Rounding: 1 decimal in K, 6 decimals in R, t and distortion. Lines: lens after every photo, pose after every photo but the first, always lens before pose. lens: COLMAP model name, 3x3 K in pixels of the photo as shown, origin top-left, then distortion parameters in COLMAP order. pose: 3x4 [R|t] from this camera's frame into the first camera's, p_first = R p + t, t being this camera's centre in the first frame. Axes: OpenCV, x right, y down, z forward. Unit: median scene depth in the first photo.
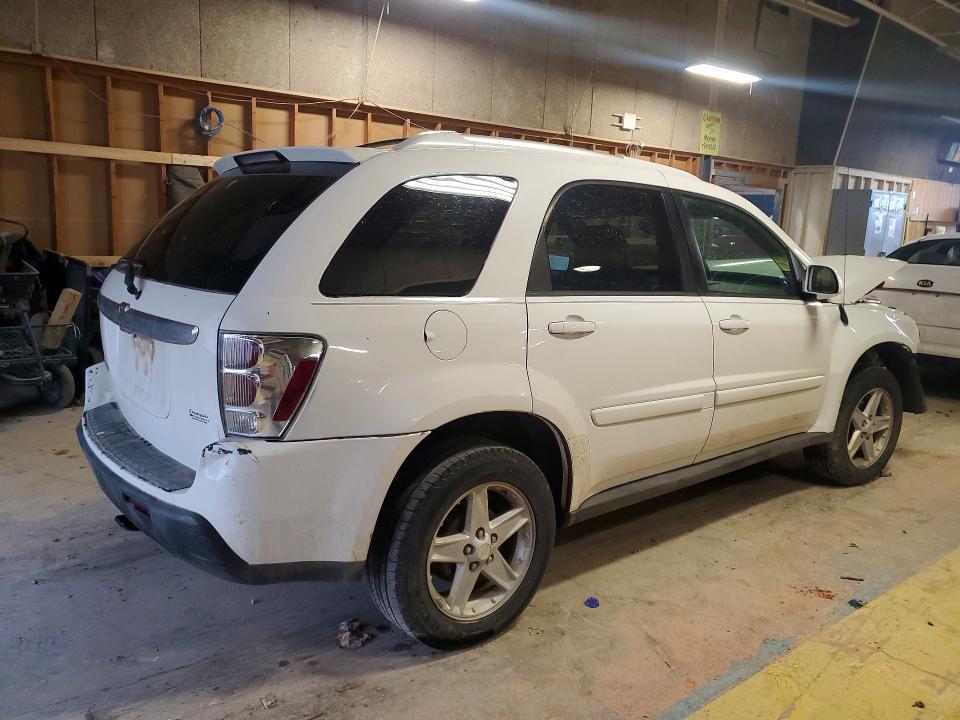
lens RADIAL K [[738.2, 0, 480.0], [0, 738.2, 360.0], [0, 0, 1]] dist [0.003869, 0.013576]
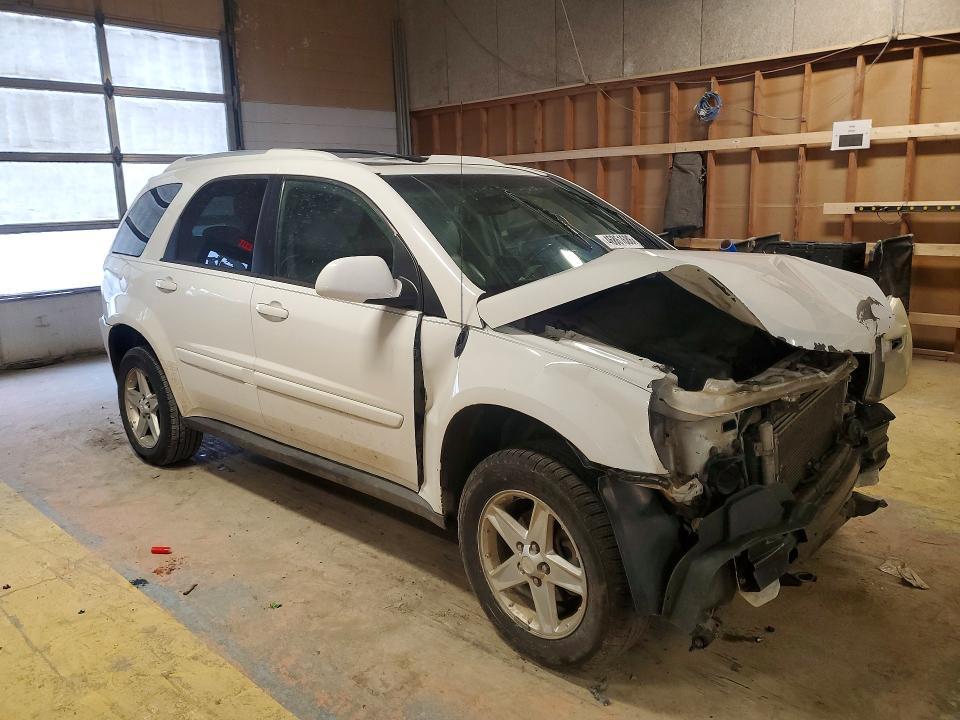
lens RADIAL K [[757.4, 0, 480.0], [0, 757.4, 360.0], [0, 0, 1]] dist [0.012054, 0.003067]
pose [[0.130813, 0.173096, -0.976179, 1.288539], [-0.148552, 0.976946, 0.153325, -0.168622], [0.980214, 0.124956, 0.153511, 1.054922]]
